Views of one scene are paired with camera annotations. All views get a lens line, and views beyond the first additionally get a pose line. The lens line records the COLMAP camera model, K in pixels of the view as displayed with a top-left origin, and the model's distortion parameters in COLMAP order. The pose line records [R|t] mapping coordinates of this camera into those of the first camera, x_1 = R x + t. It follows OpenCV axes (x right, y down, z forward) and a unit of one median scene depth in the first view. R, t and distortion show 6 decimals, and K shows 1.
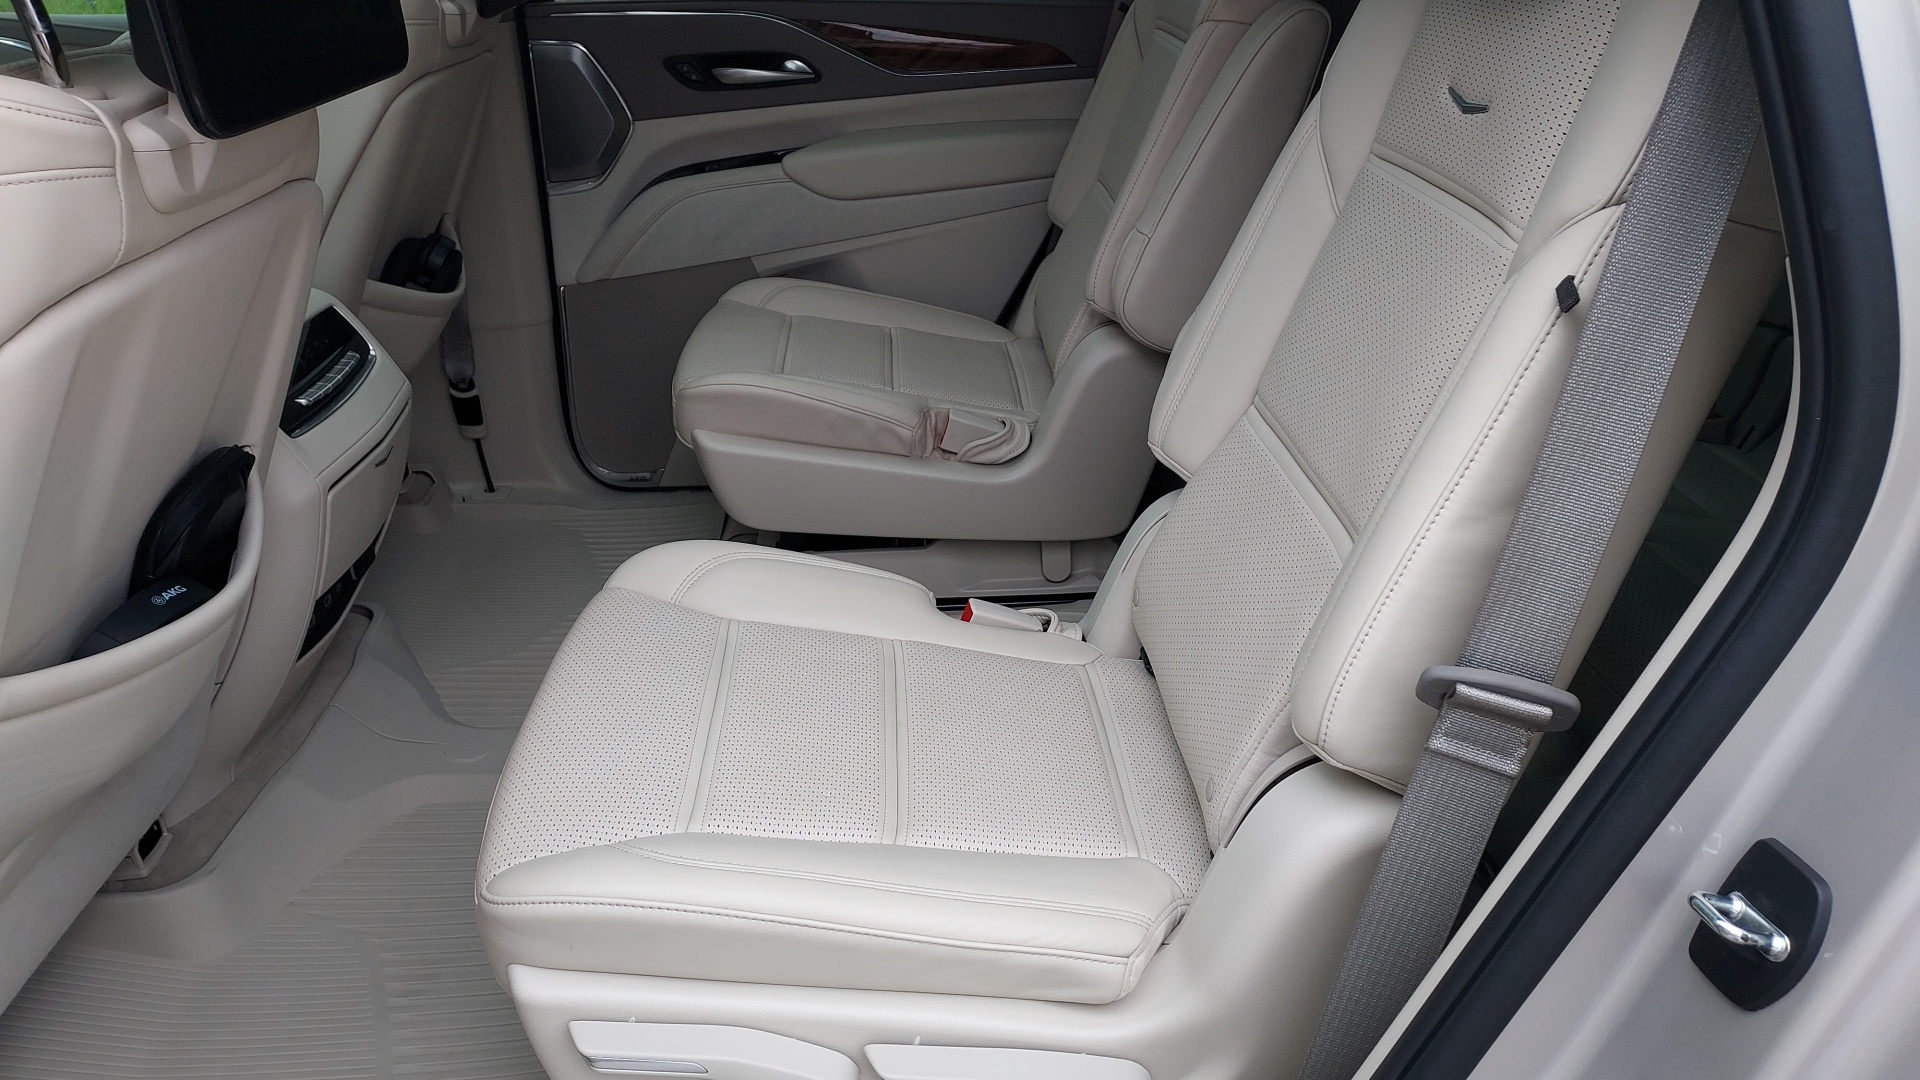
lens RADIAL K [[1405.2, 0, 989.7], [0, 1405.2, 529.7], [0, 0, 1]] dist [0.079923, -0.104477]
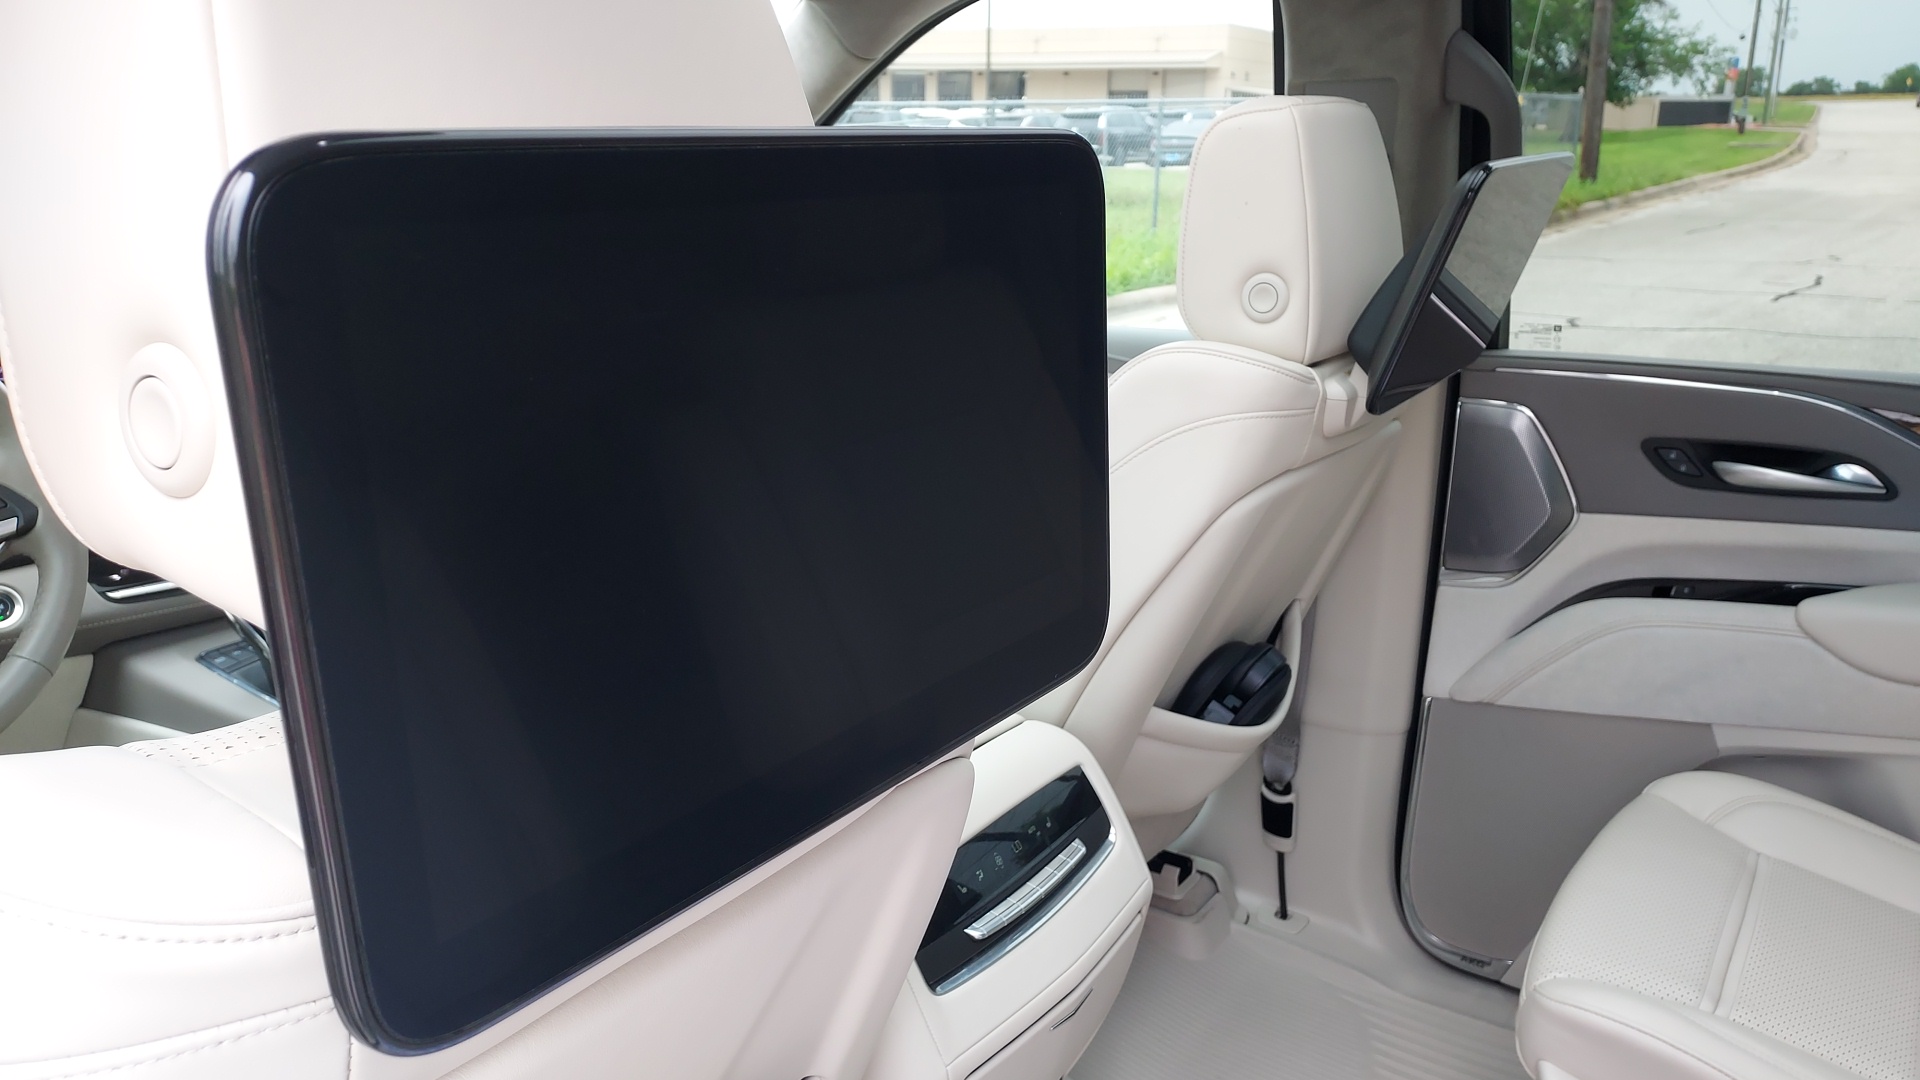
lens RADIAL K [[1405.2, 0, 989.7], [0, 1405.2, 529.7], [0, 0, 1]] dist [0.079923, -0.104477]
pose [[0.788716, 0.177863, -0.588465, -0.058981], [-0.261802, 0.963270, -0.059745, -0.156481], [0.556225, 0.201184, 0.806312, 0.247059]]
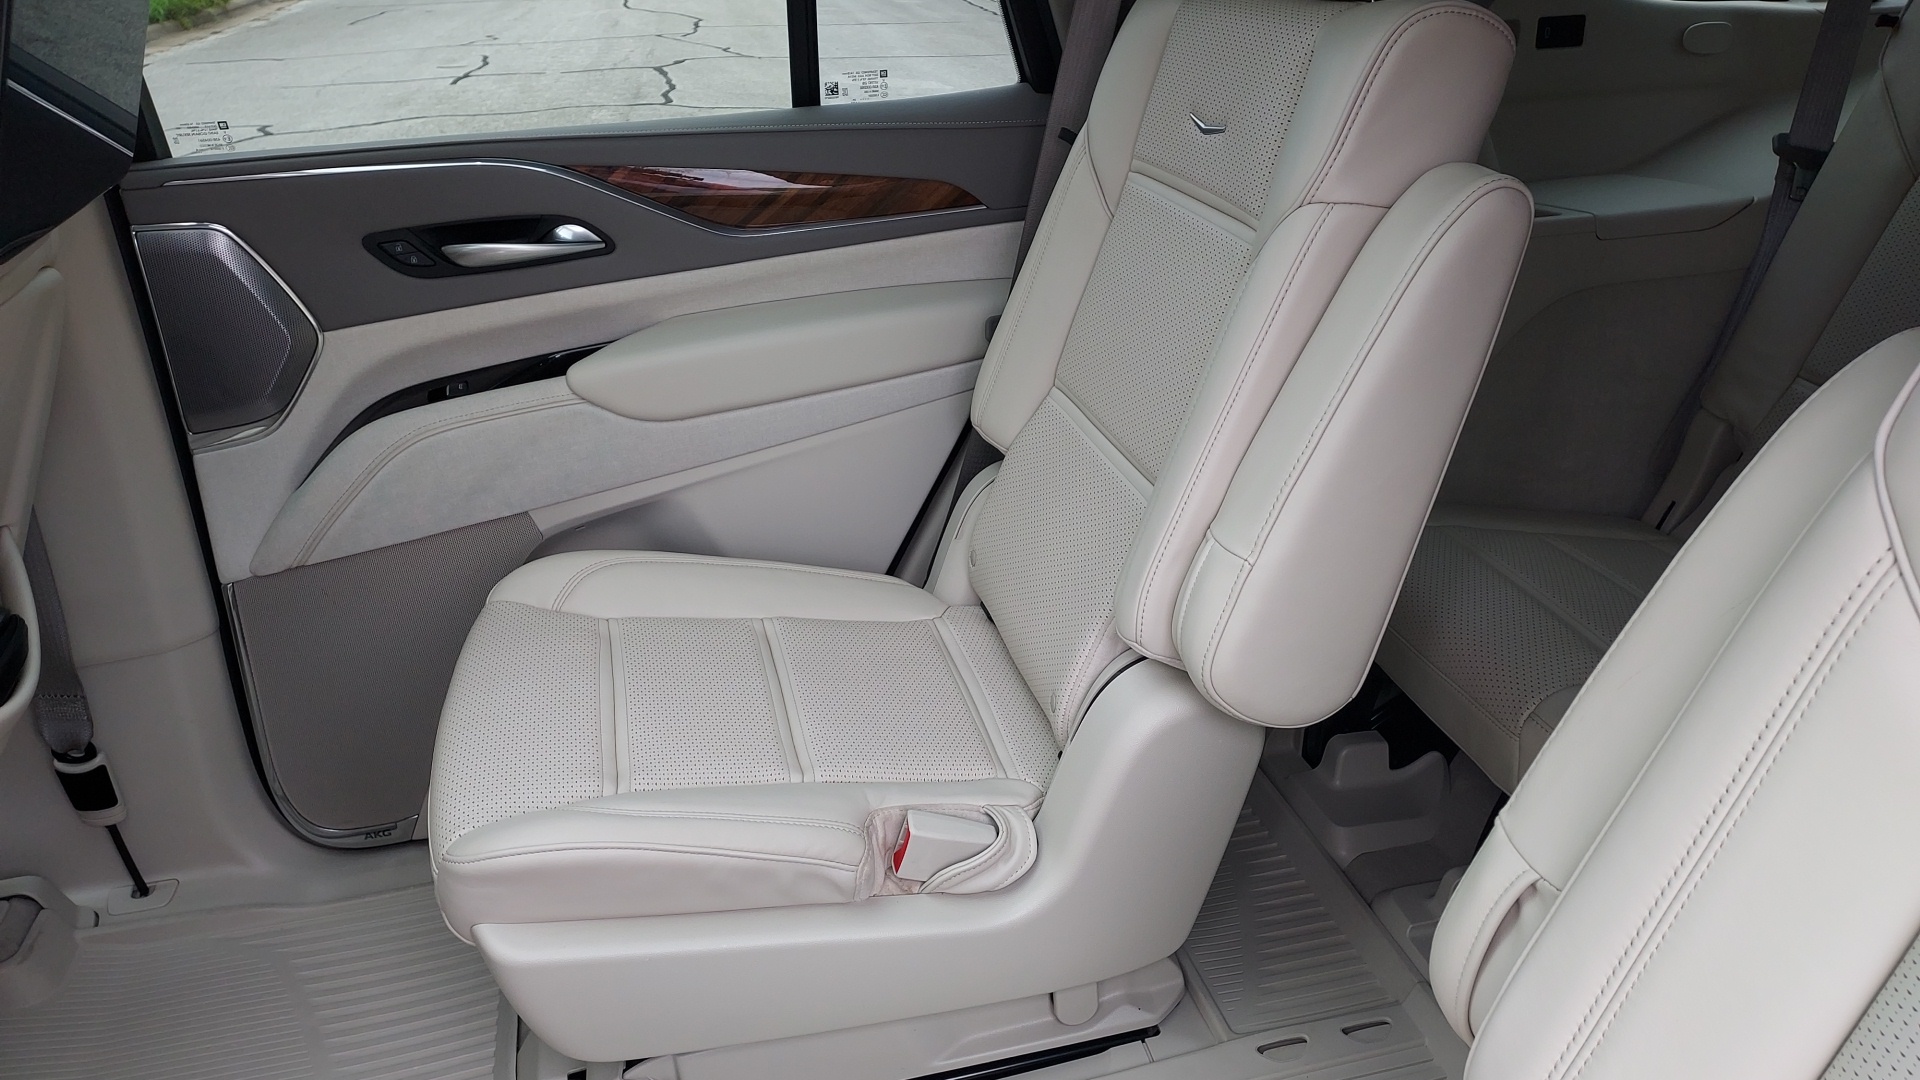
lens RADIAL K [[1405.2, 0, 989.7], [0, 1405.2, 529.7], [0, 0, 1]] dist [0.079923, -0.104477]
pose [[0.981983, -0.094360, 0.163724, -0.067091], [0.095346, 0.995443, 0.001846, -0.169801], [-0.163152, 0.013798, 0.986504, 0.311562]]
